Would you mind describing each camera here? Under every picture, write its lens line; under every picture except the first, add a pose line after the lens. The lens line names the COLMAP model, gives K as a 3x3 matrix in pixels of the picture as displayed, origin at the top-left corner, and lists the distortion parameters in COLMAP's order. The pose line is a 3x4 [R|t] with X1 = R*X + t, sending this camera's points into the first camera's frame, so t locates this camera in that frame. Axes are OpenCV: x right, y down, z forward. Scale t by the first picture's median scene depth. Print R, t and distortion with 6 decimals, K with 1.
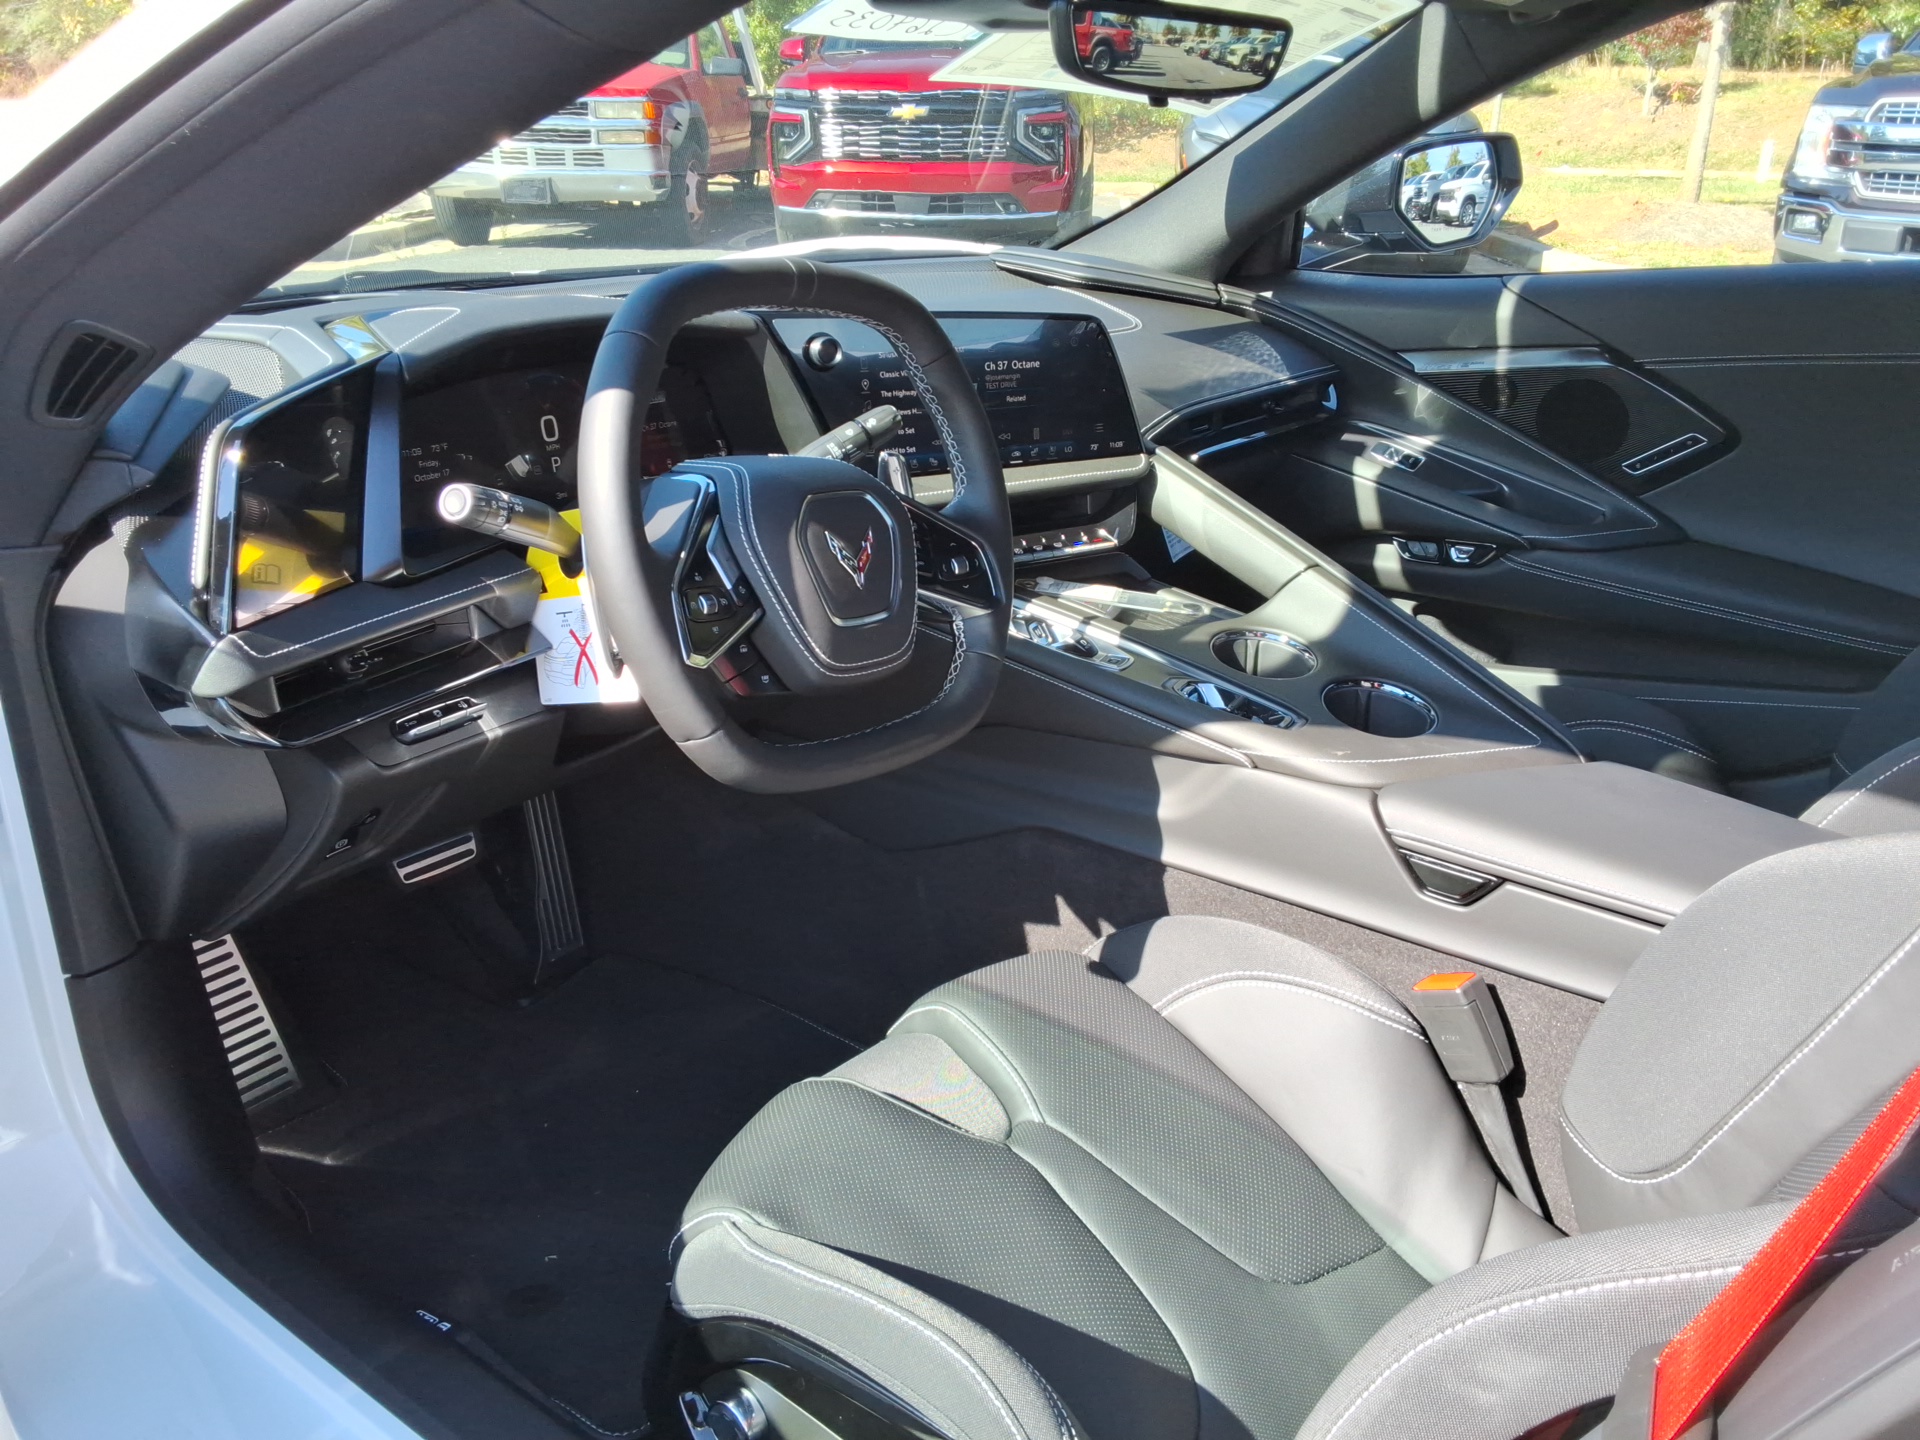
lens RADIAL K [[1533.8, 0, 975.0], [0, 1533.8, 709.0], [0, 0, 1]] dist [0.095508, -0.147329]
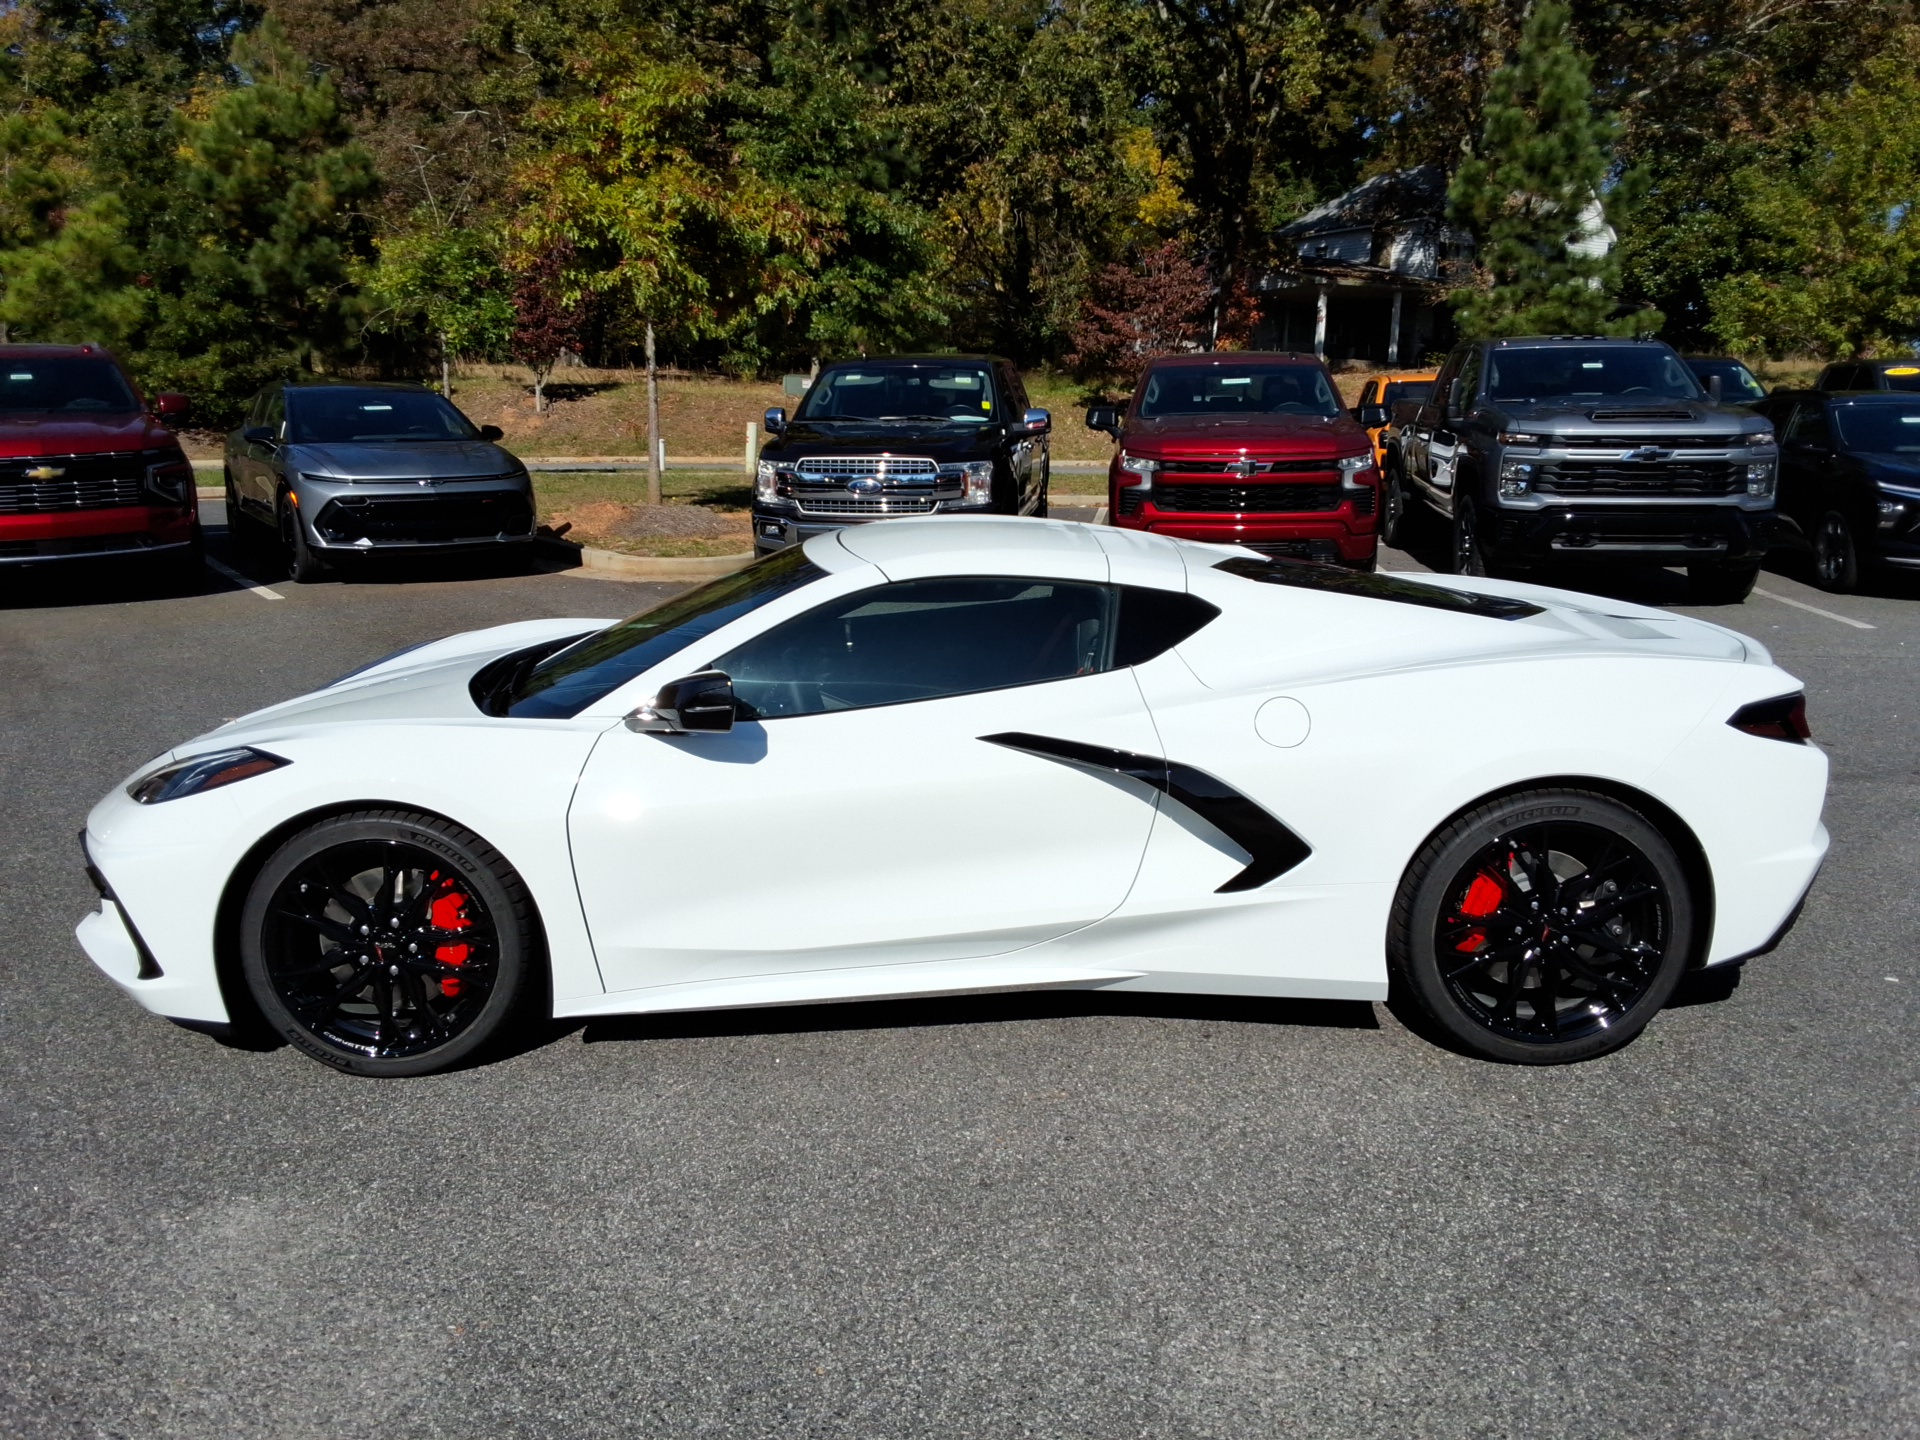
lens RADIAL K [[1533.8, 0, 973.1], [0, 1533.8, 688.4], [0, 0, 1]] dist [0.095508, -0.147329]
pose [[0.778304, -0.128962, 0.614501, -0.235443], [0.233395, 0.967976, -0.092464, 0.033930], [-0.582898, 0.215387, 0.783479, -0.260301]]
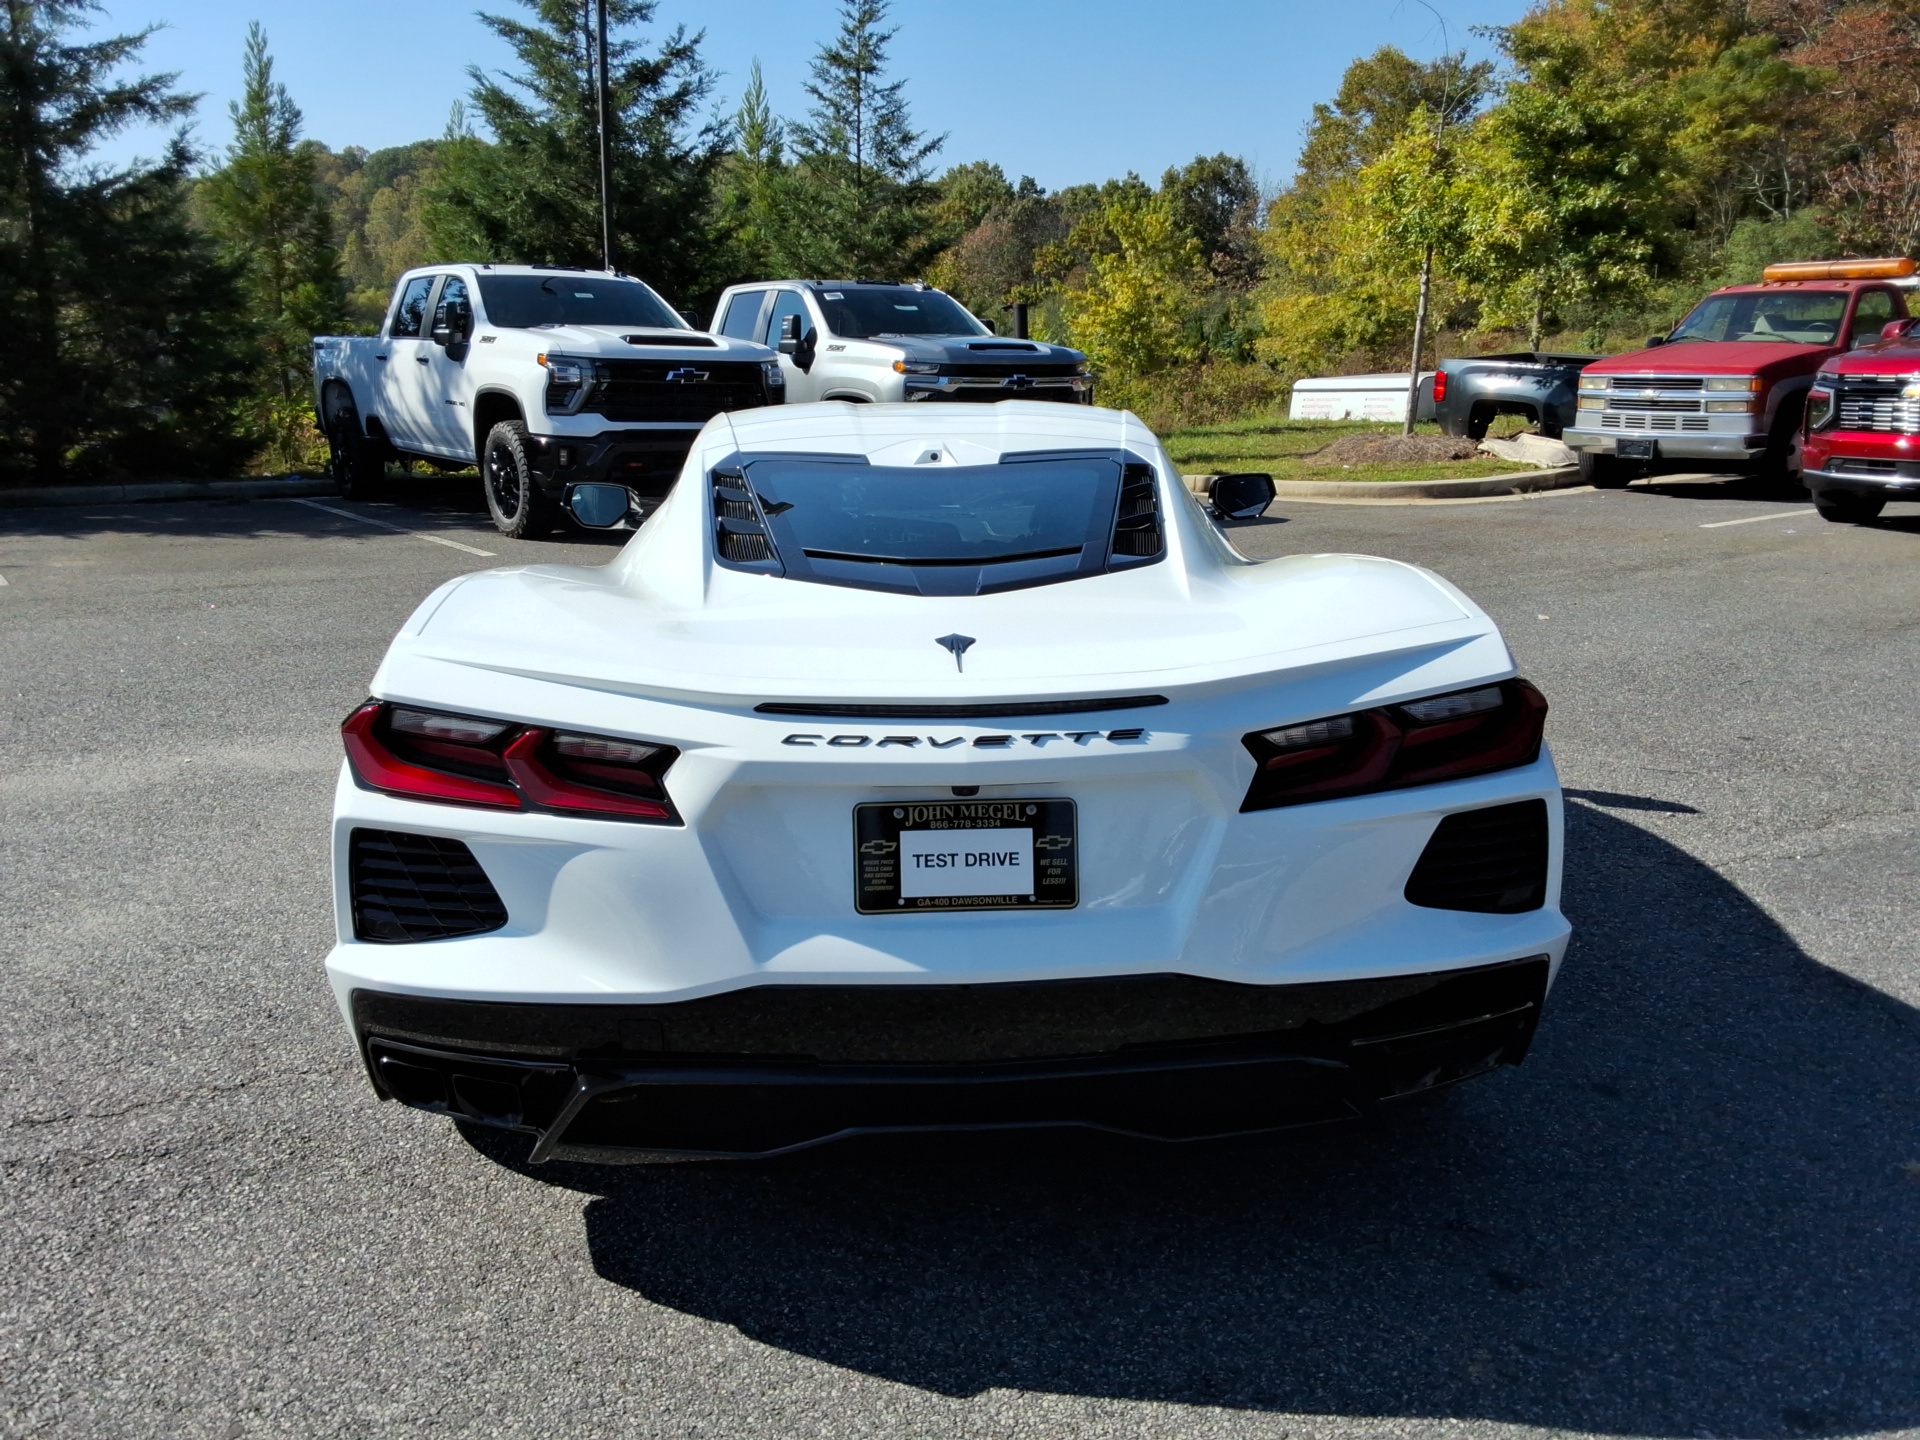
lens RADIAL K [[1533.8, 0, 979.6], [0, 1533.8, 706.0], [0, 0, 1]] dist [0.095508, -0.147329]
pose [[0.646069, 0.158069, -0.746733, 0.381570], [-0.262453, 0.964674, -0.022869, 0.029596], [0.716738, 0.210757, 0.664731, -0.165406]]
